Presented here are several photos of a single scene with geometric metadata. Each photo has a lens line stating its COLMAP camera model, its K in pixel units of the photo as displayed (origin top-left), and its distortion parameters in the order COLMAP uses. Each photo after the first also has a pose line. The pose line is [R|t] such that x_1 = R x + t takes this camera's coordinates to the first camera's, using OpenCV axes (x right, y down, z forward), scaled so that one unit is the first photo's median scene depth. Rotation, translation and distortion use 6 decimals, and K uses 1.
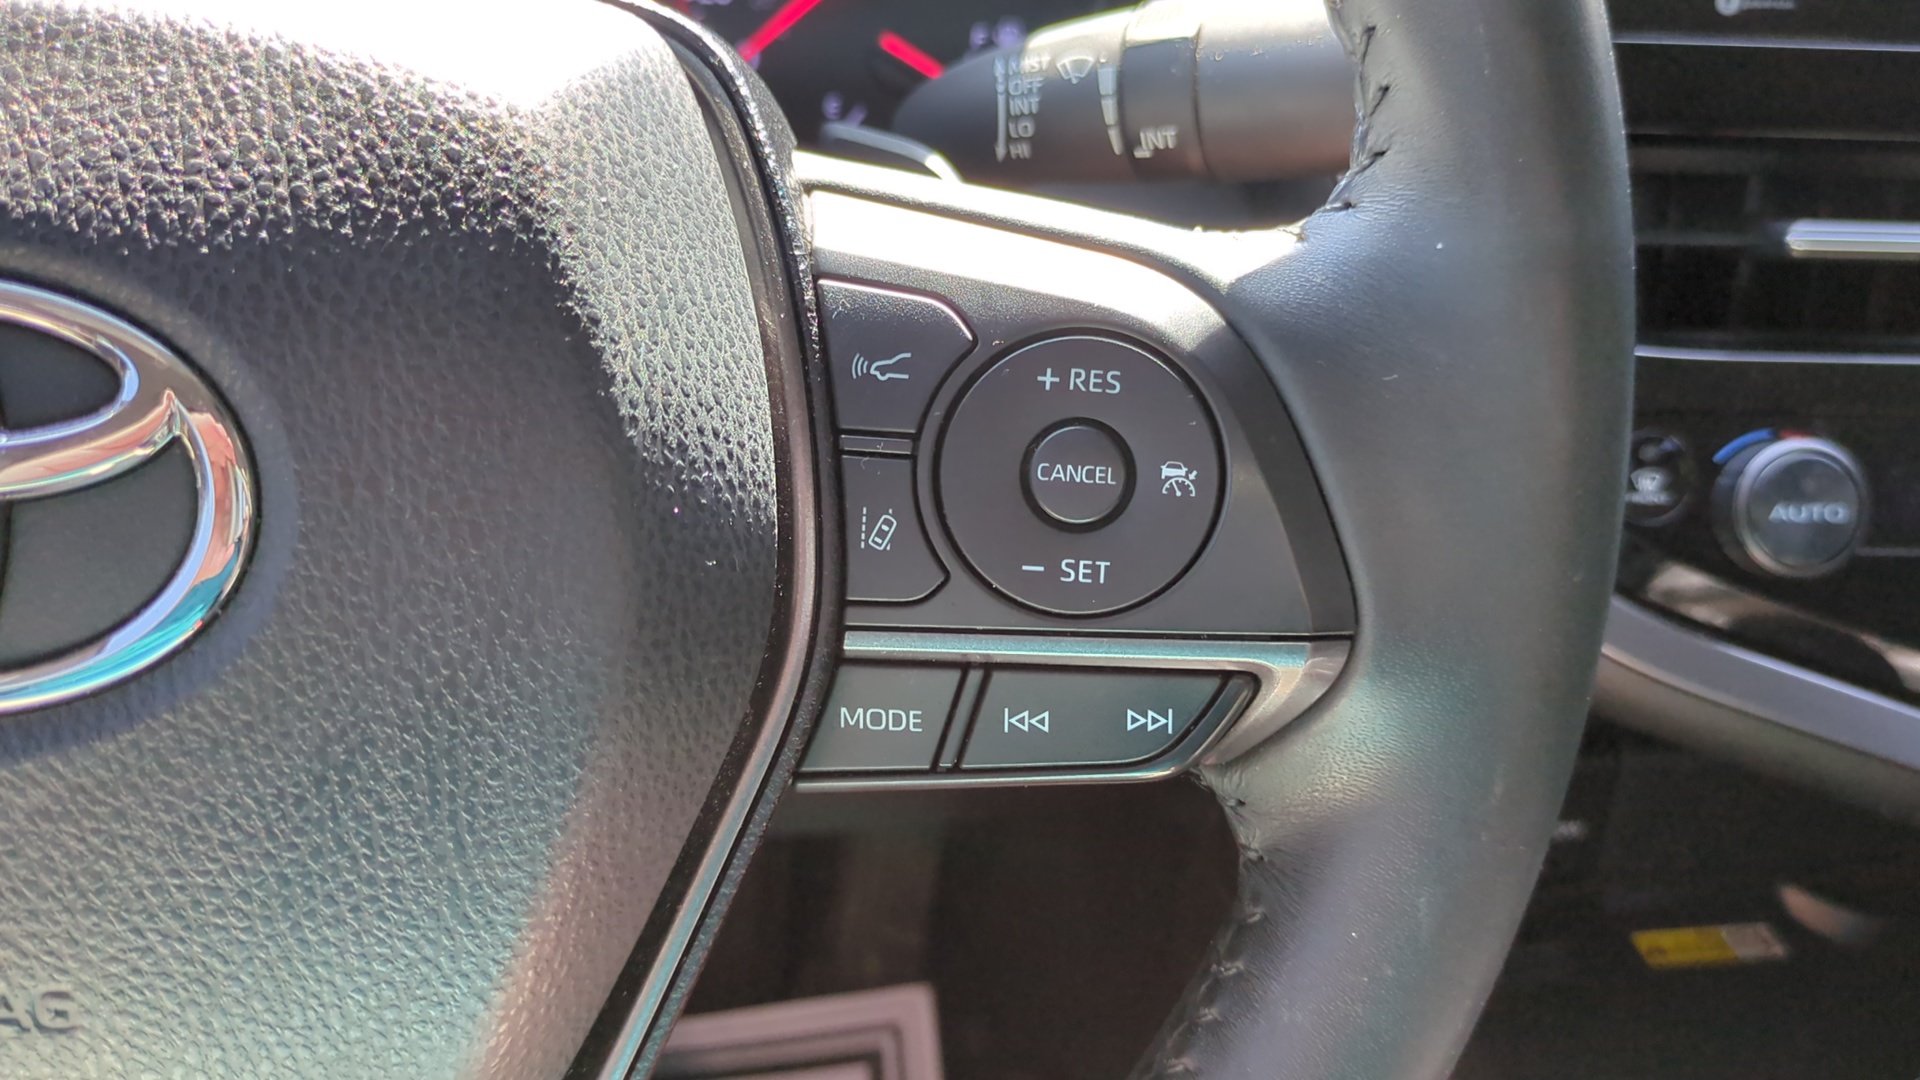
lens RADIAL K [[1647.1, 0, 958.4], [0, 1647.1, 534.9], [0, 0, 1]] dist [0.037810, -0.061687]
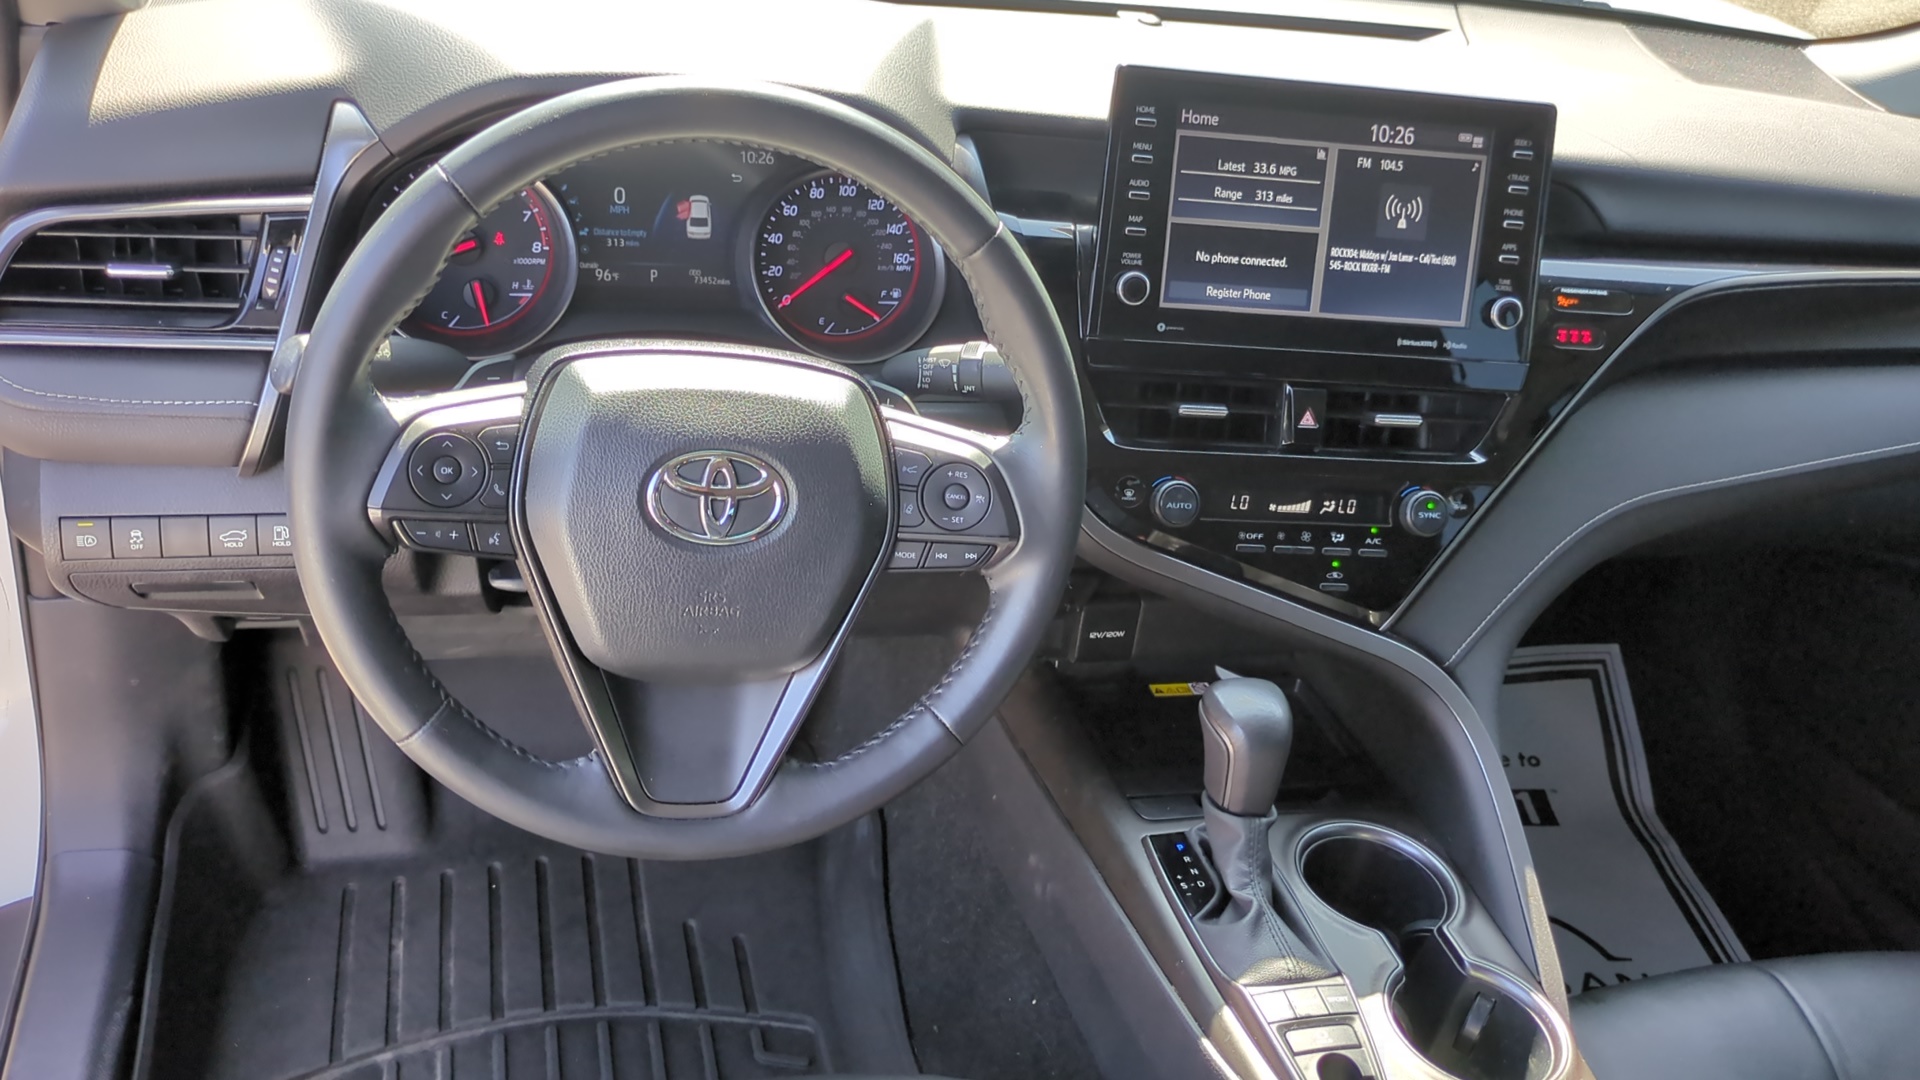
lens RADIAL K [[1647.1, 0, 953.4], [0, 1647.1, 530.7], [0, 0, 1]] dist [0.037810, -0.061687]
pose [[0.985941, 0.023869, 0.165379, -0.606760], [-0.028627, 0.999240, 0.026443, -0.058494], [-0.164622, -0.030805, 0.985876, -3.034754]]
